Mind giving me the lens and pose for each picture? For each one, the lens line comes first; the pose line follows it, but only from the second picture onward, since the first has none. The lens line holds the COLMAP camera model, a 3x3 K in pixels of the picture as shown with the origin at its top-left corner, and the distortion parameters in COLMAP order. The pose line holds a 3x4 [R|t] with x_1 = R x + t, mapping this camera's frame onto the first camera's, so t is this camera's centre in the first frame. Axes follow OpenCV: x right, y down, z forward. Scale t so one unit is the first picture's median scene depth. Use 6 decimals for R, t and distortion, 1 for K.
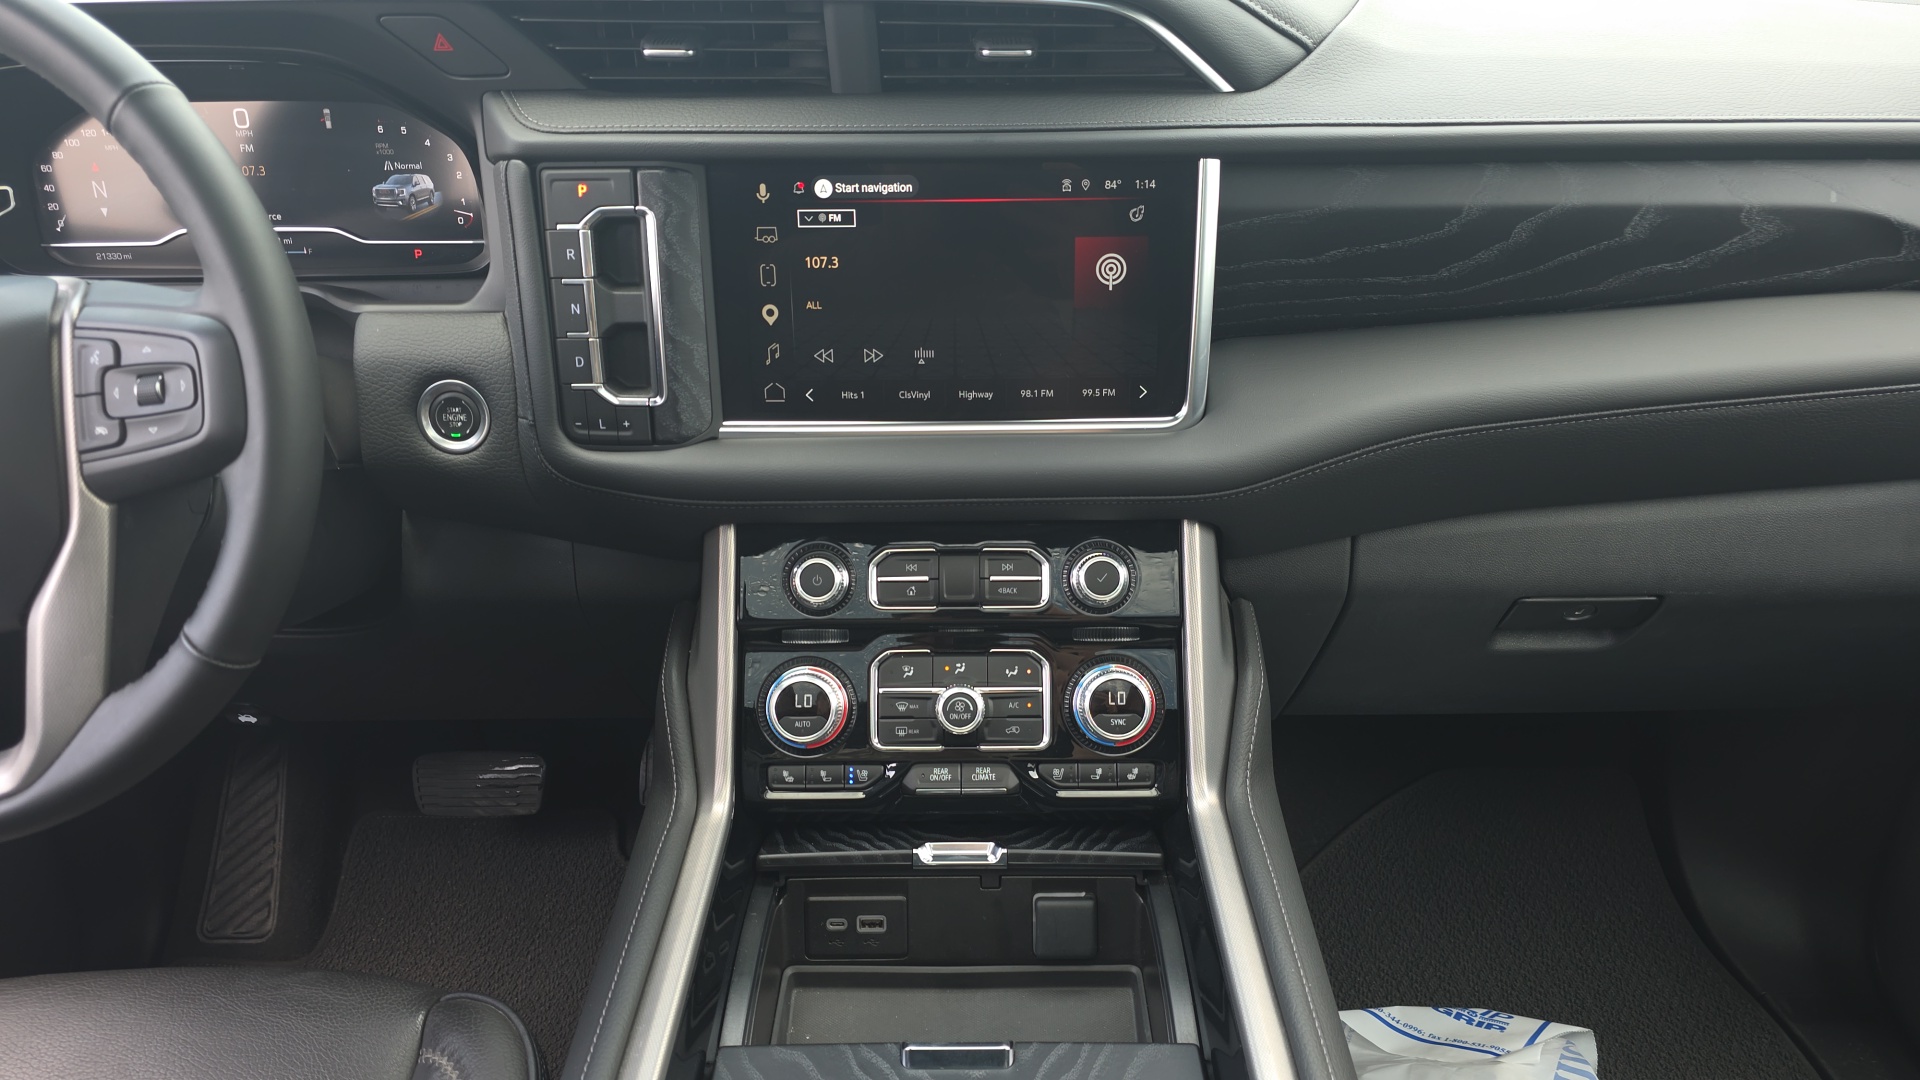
lens RADIAL K [[1307.6, 0, 969.3], [0, 1307.6, 574.4], [0, 0, 1]] dist [0.052187, -0.060804]
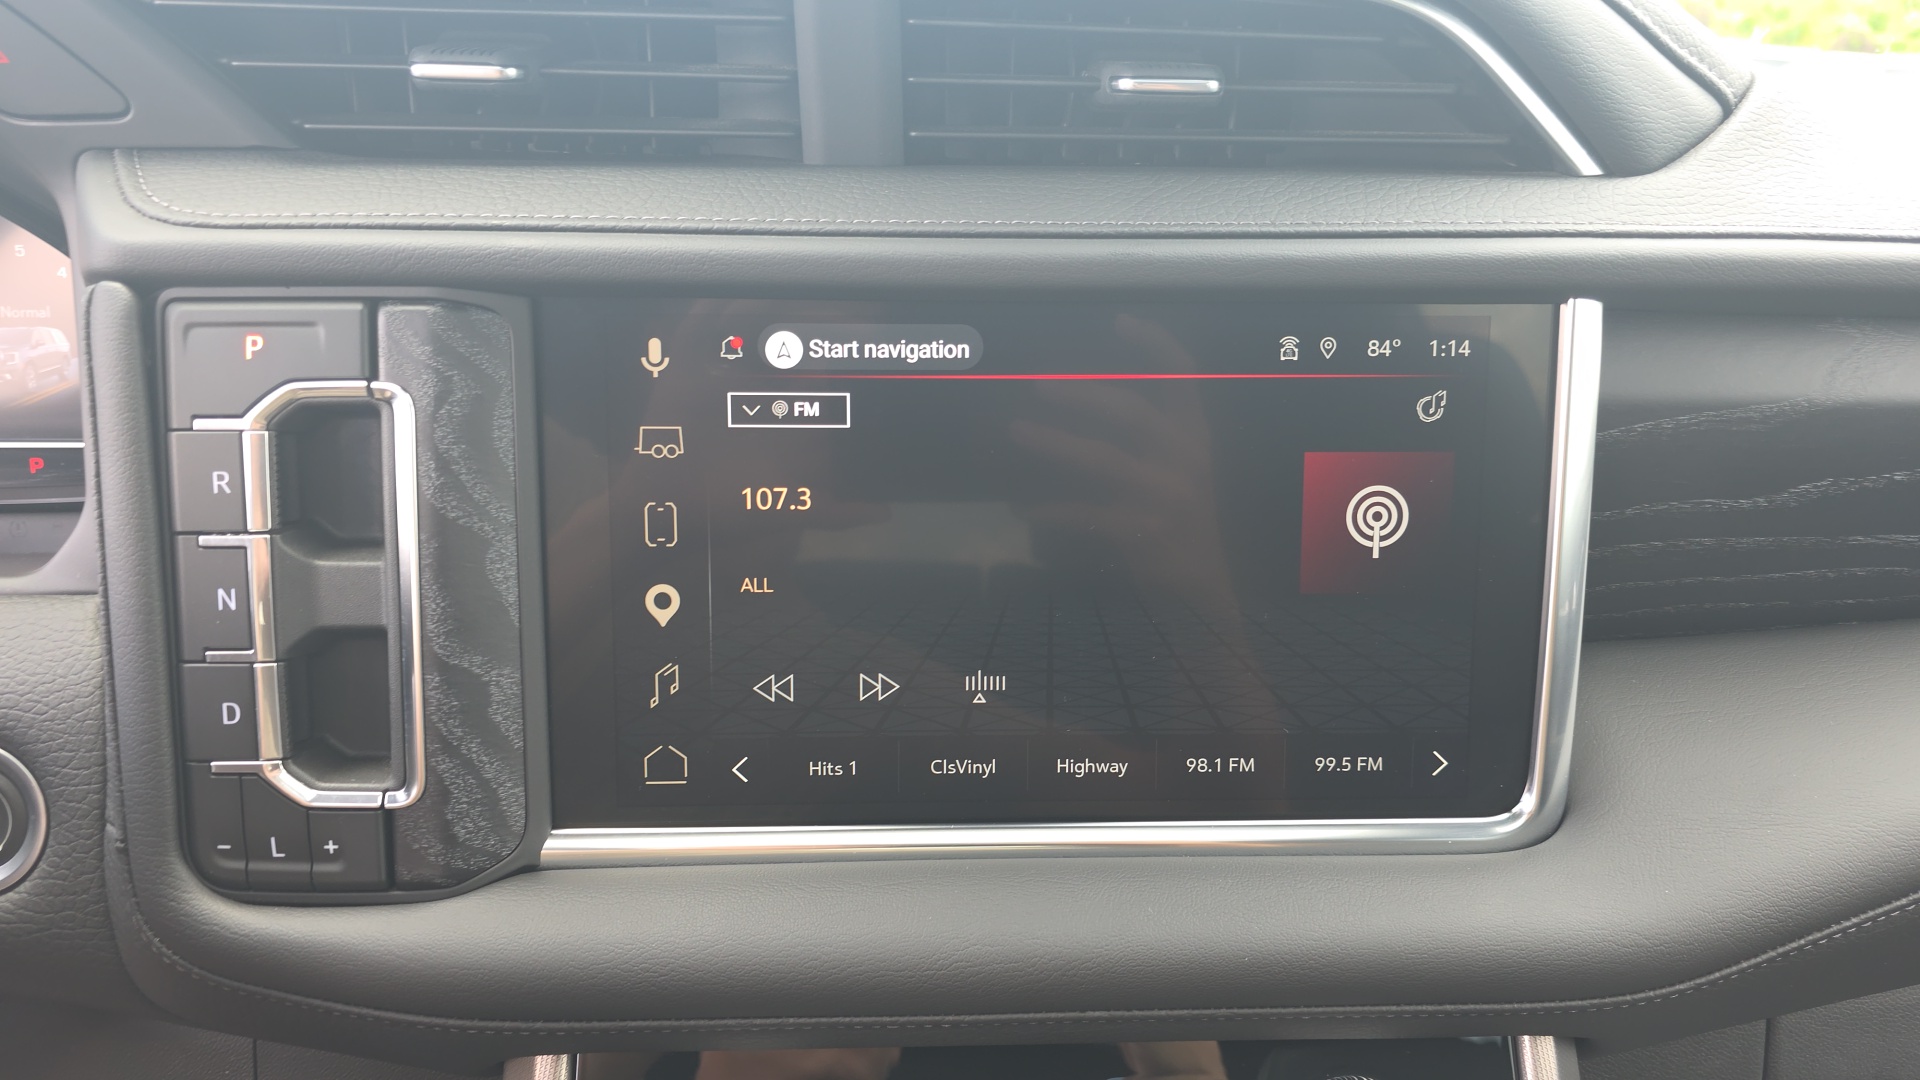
lens RADIAL K [[1335.1, 0, 953.5], [0, 1335.1, 533.1], [0, 0, 1]] dist [0.045323, -0.056619]
pose [[0.999049, 0.006268, 0.043139, -0.066337], [0.000948, 0.986253, -0.165238, -0.140073], [-0.043582, 0.165122, 0.985310, 0.502486]]
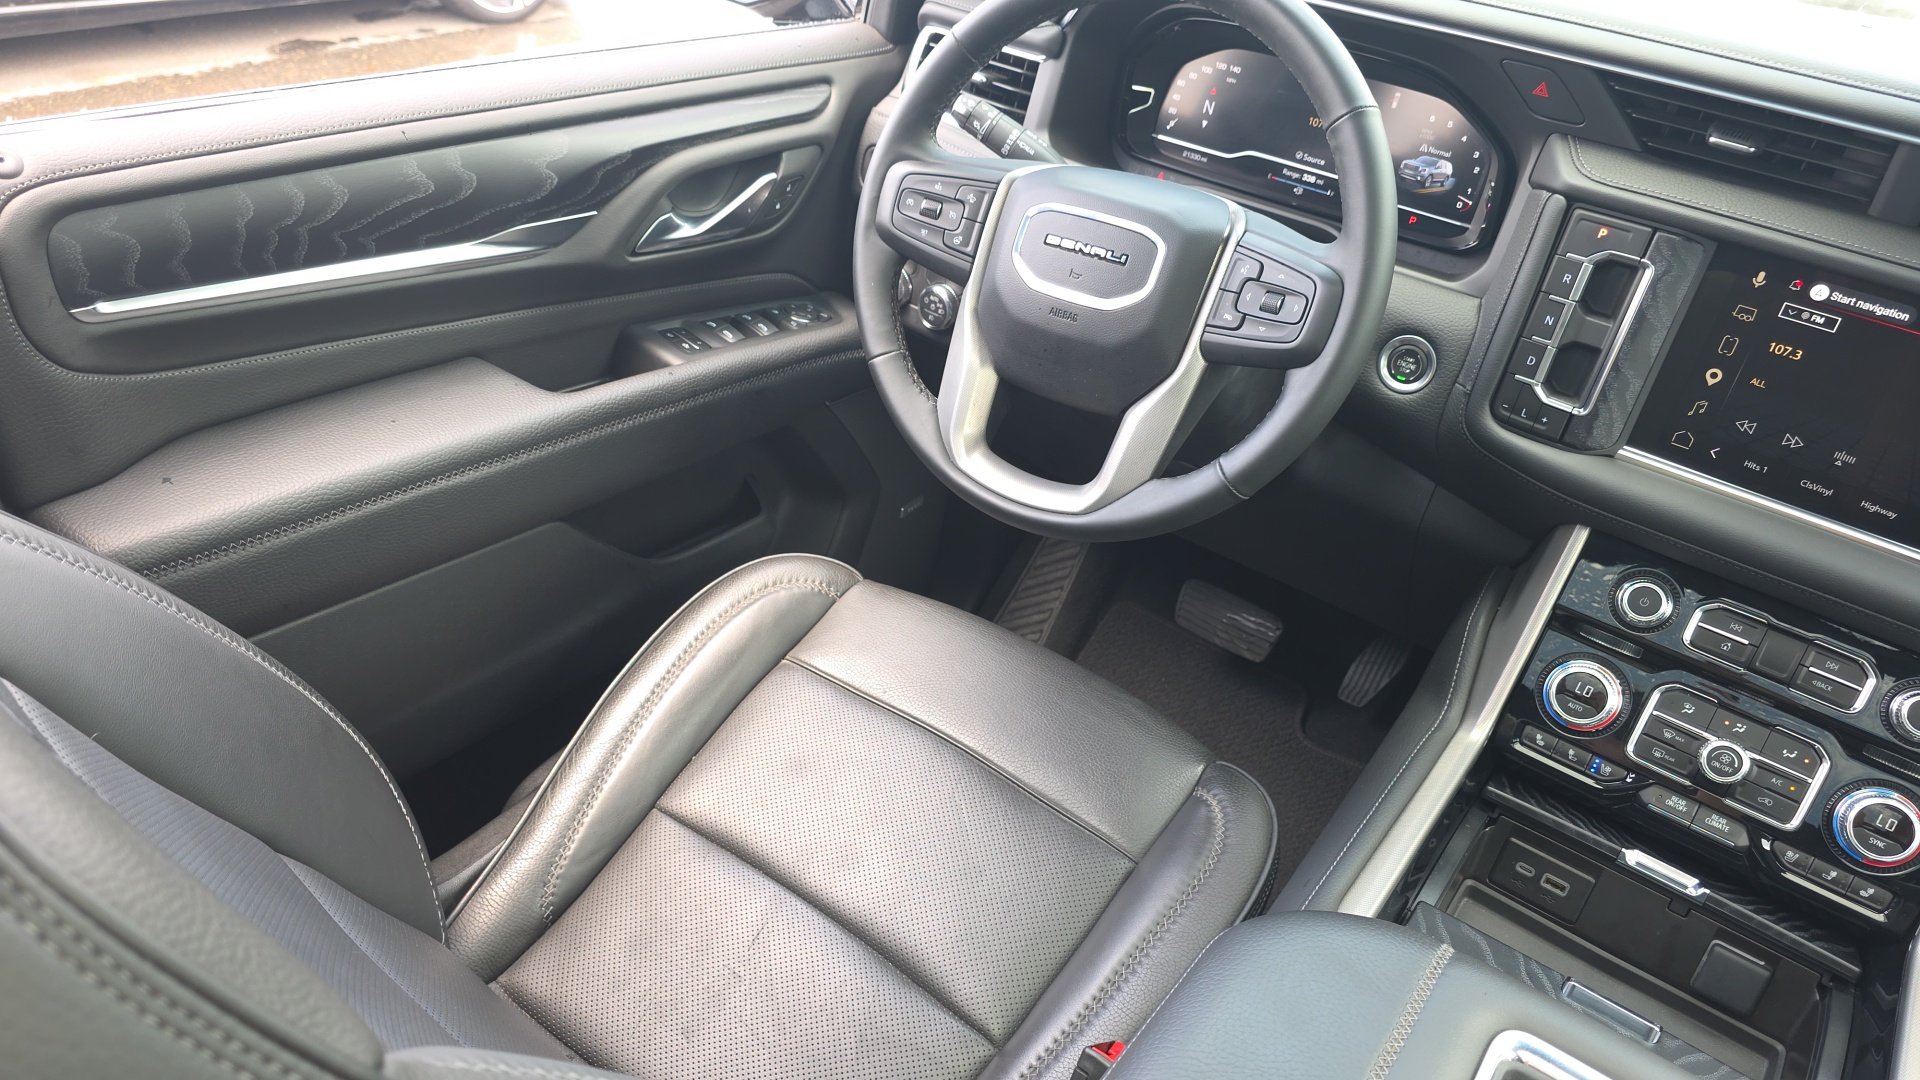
lens RADIAL K [[1305.8, 0, 940.9], [0, 1305.8, 534.0], [0, 0, 1]] dist [0.046071, -0.047563]
pose [[0.794580, 0.403921, -0.453310, -0.106873], [-0.380511, 0.913079, 0.146623, 0.015441], [0.473132, 0.055985, 0.879211, -0.323069]]
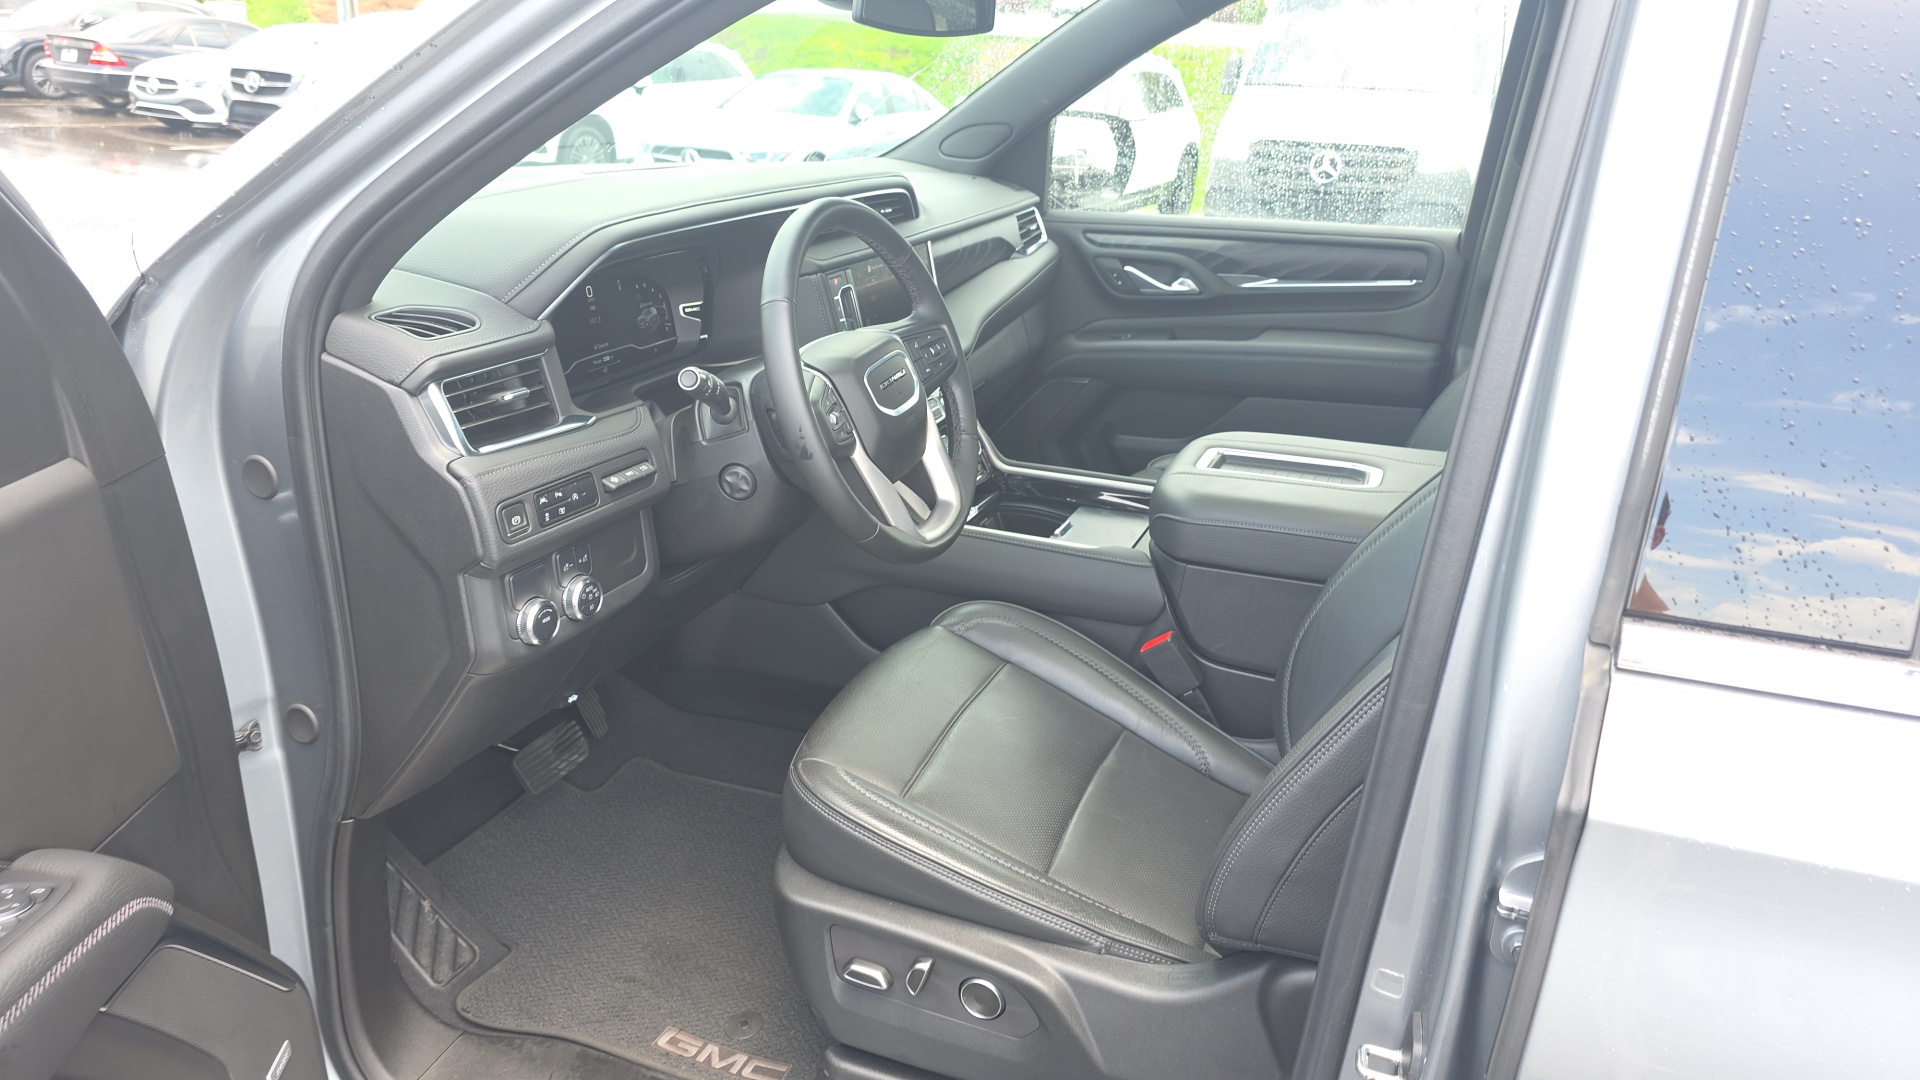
lens RADIAL K [[1263.2, 0, 960.0], [0, 1263.2, 540.0], [0, 0, 1]] dist [0.045232, -0.035010]
pose [[0.369787, -0.314155, 0.874394, -2.186122], [0.410568, 0.899485, 0.149538, -0.113855], [-0.833482, 0.303701, 0.461599, -0.088857]]
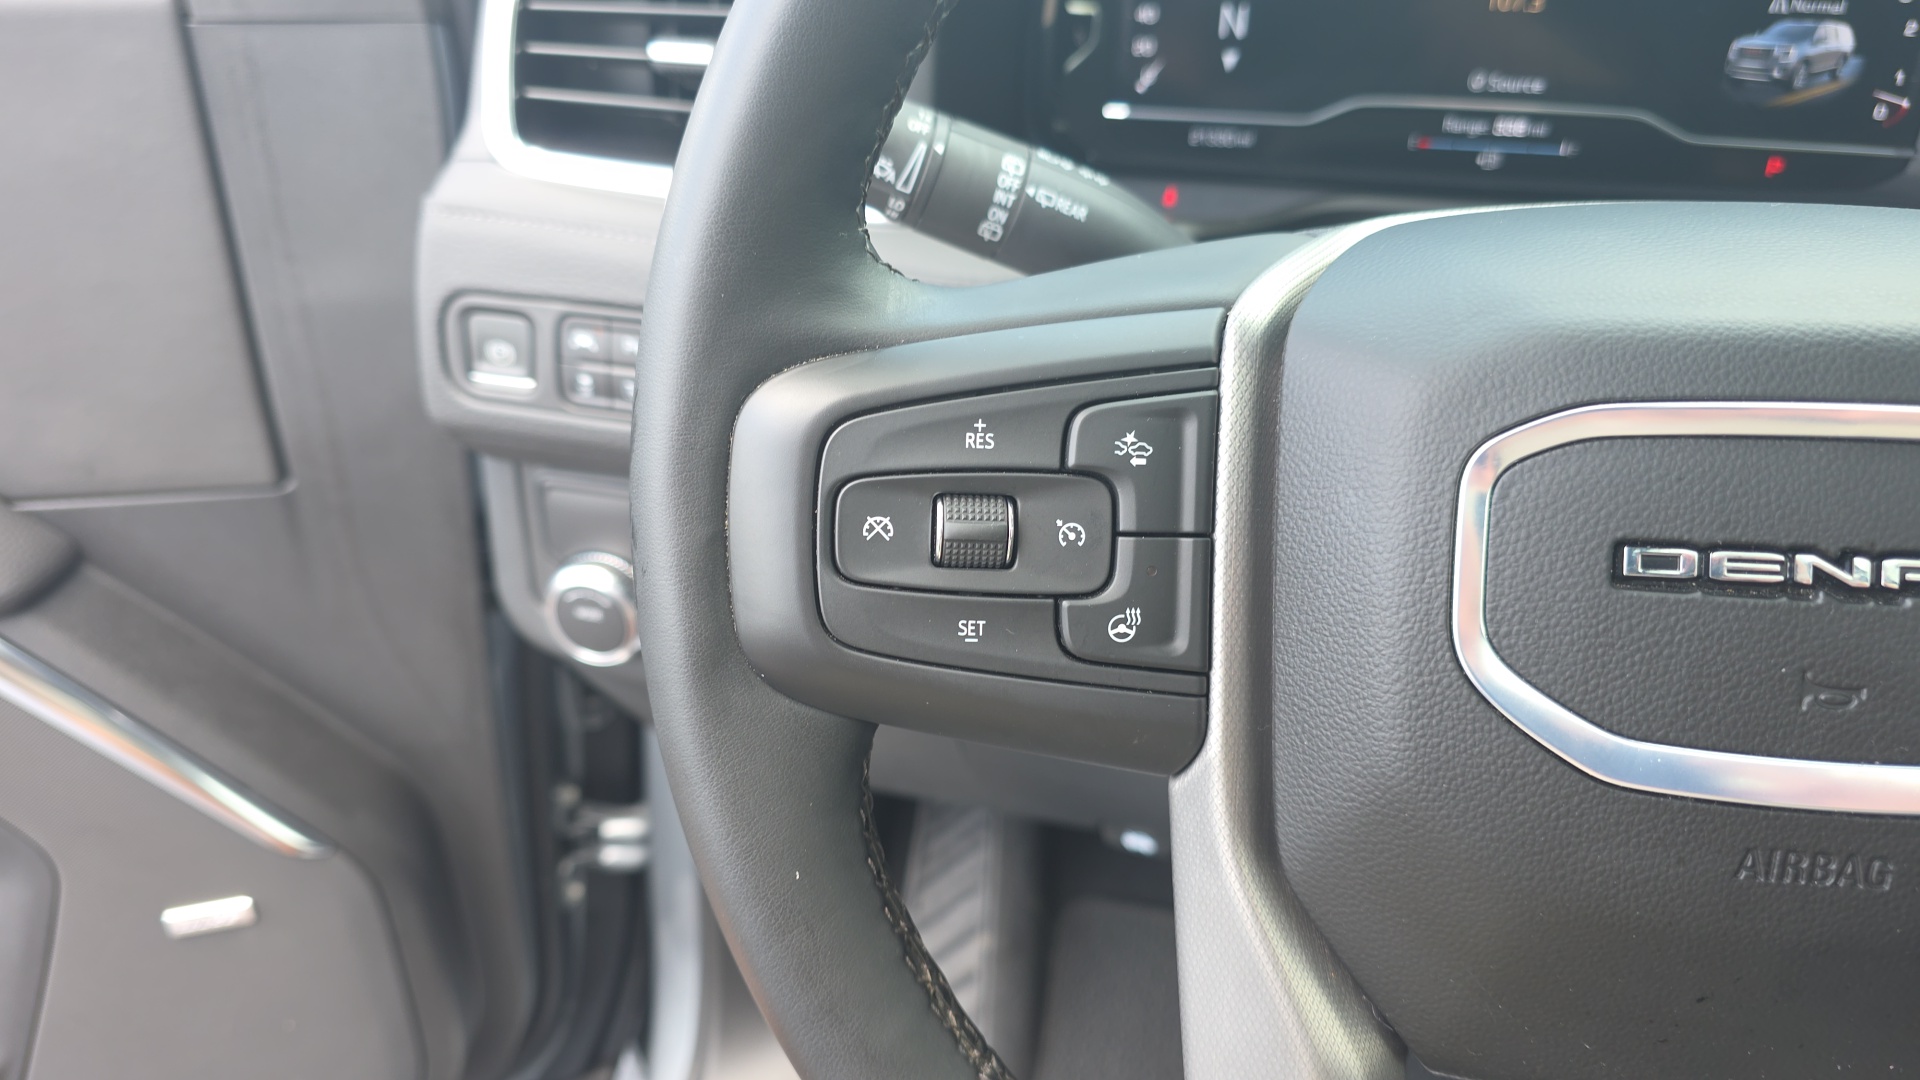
lens RADIAL K [[1359.2, 0, 961.0], [0, 1359.2, 548.3], [0, 0, 1]] dist [0.019095, -0.047846]
pose [[0.980494, 0.111545, -0.161831, -0.750670], [-0.103673, 0.993015, 0.056326, -0.093712], [0.166984, -0.038450, 0.985210, 0.435631]]
